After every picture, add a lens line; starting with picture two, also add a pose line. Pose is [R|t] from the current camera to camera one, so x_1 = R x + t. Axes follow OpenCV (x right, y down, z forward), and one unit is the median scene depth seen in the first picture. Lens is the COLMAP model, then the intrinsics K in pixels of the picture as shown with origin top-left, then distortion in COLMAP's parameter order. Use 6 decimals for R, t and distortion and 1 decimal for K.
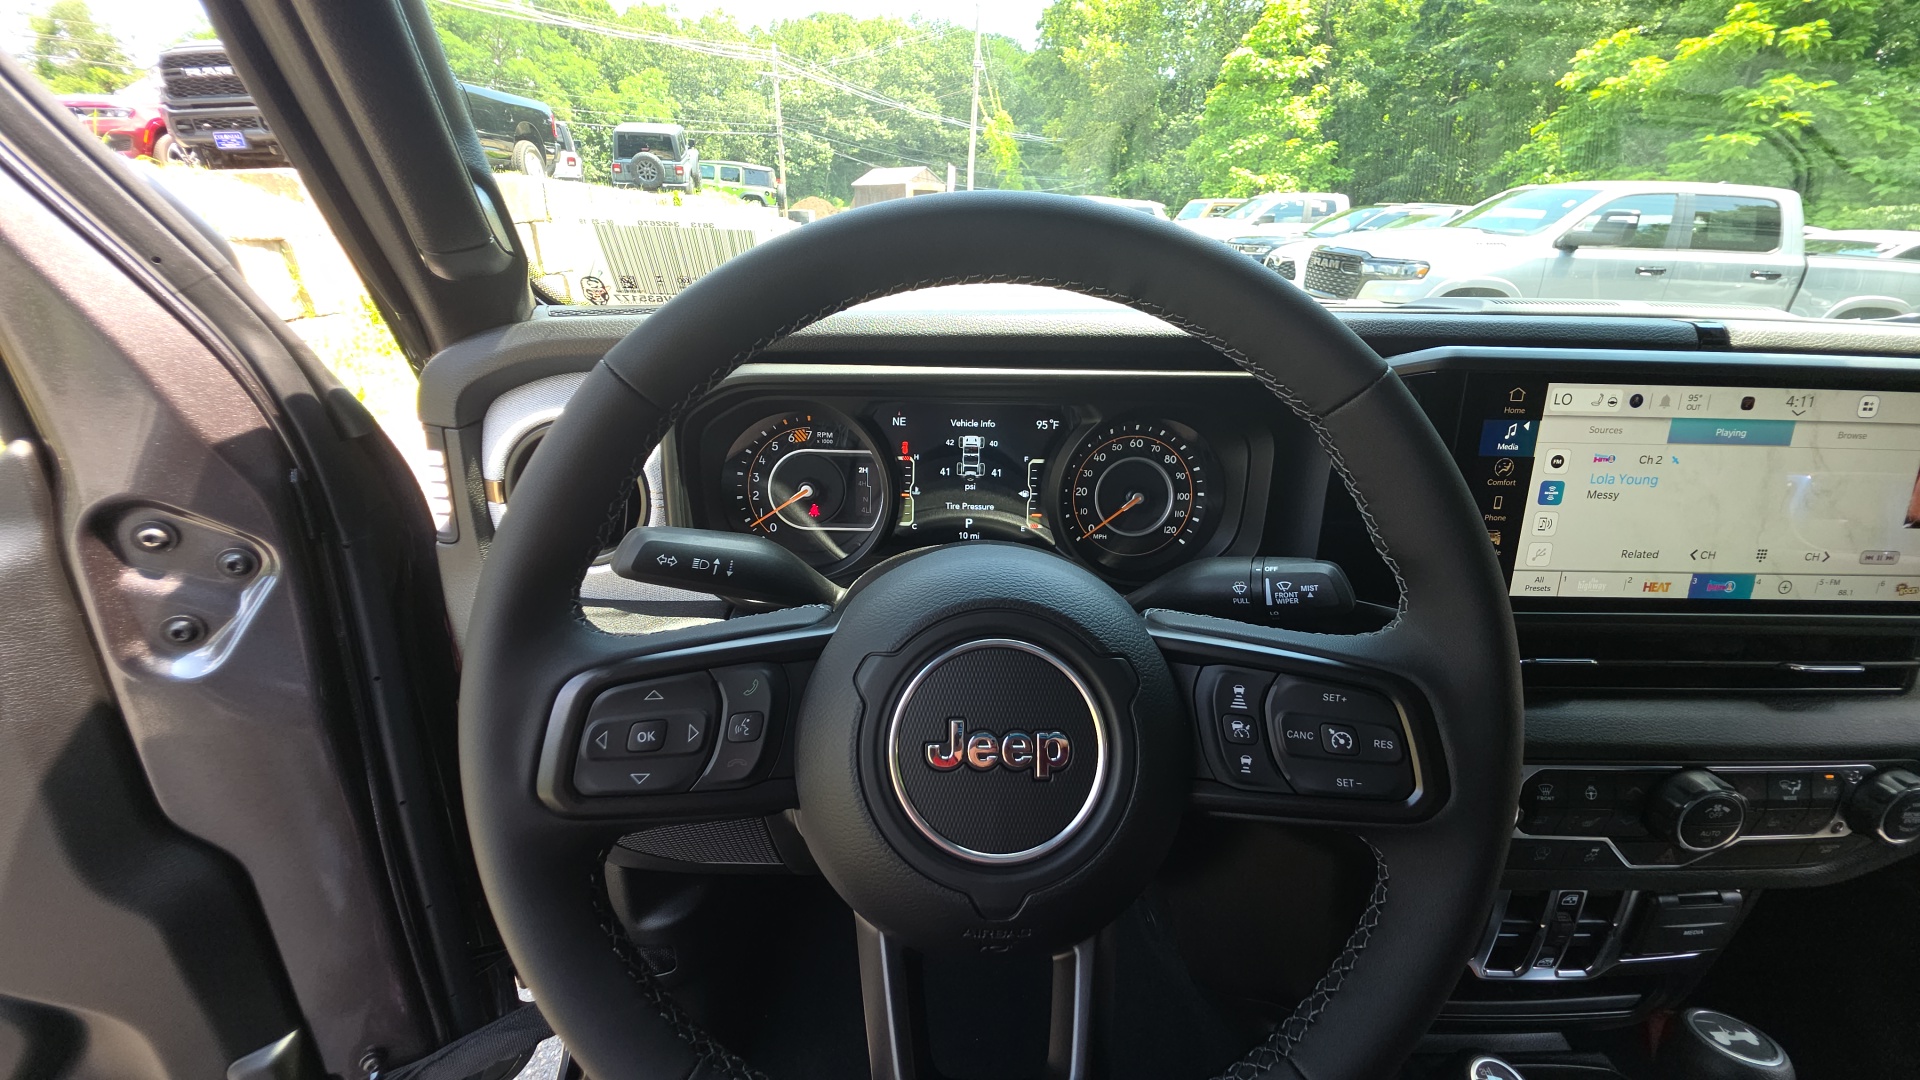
lens RADIAL K [[767.6, 0, 948.0], [0, 767.6, 537.3], [0, 0, 1]] dist [0.014057, -0.009065]
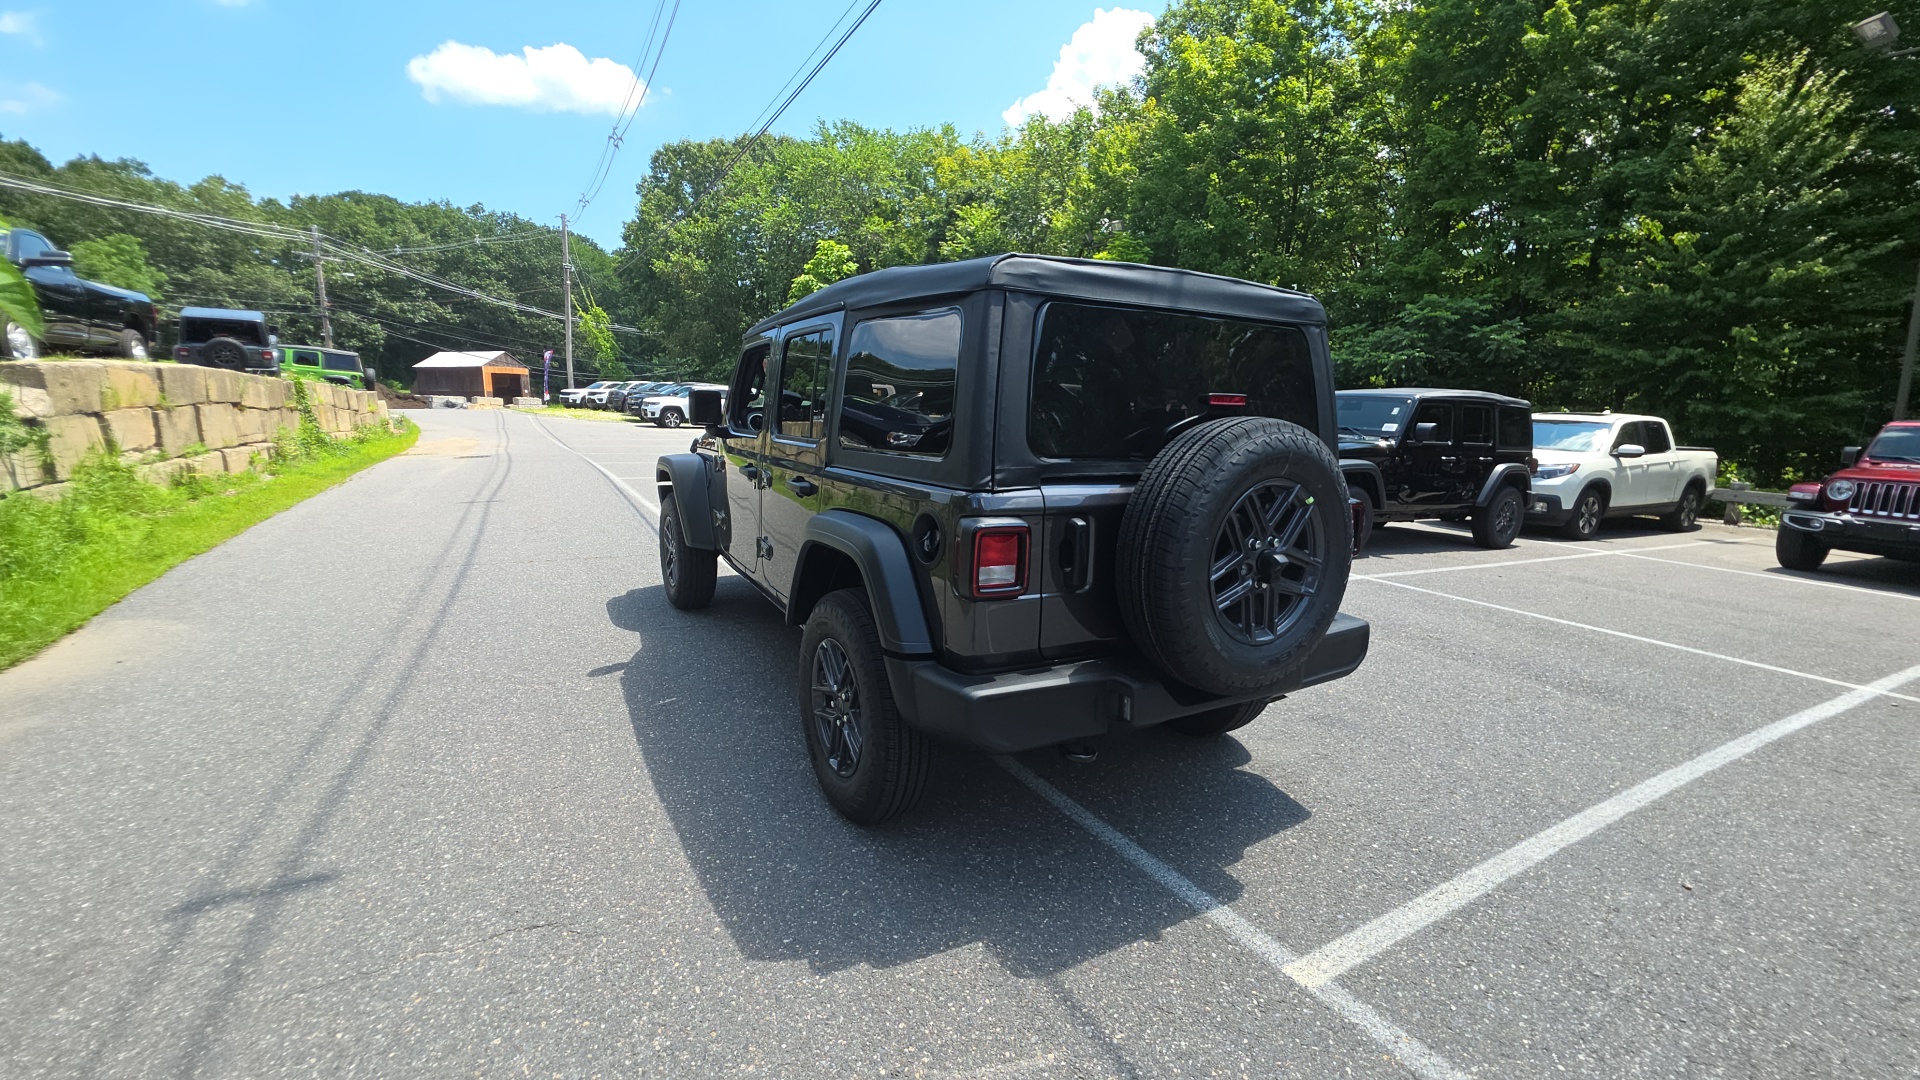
lens RADIAL K [[782.5, 0, 946.0], [0, 782.5, 536.3], [0, 0, 1]] dist [0.015994, -0.008846]
pose [[0.884001, -0.083159, 0.460028, -2.792267], [0.182452, 0.967383, -0.175733, 3.216191], [-0.430410, 0.239281, 0.870340, -7.630482]]
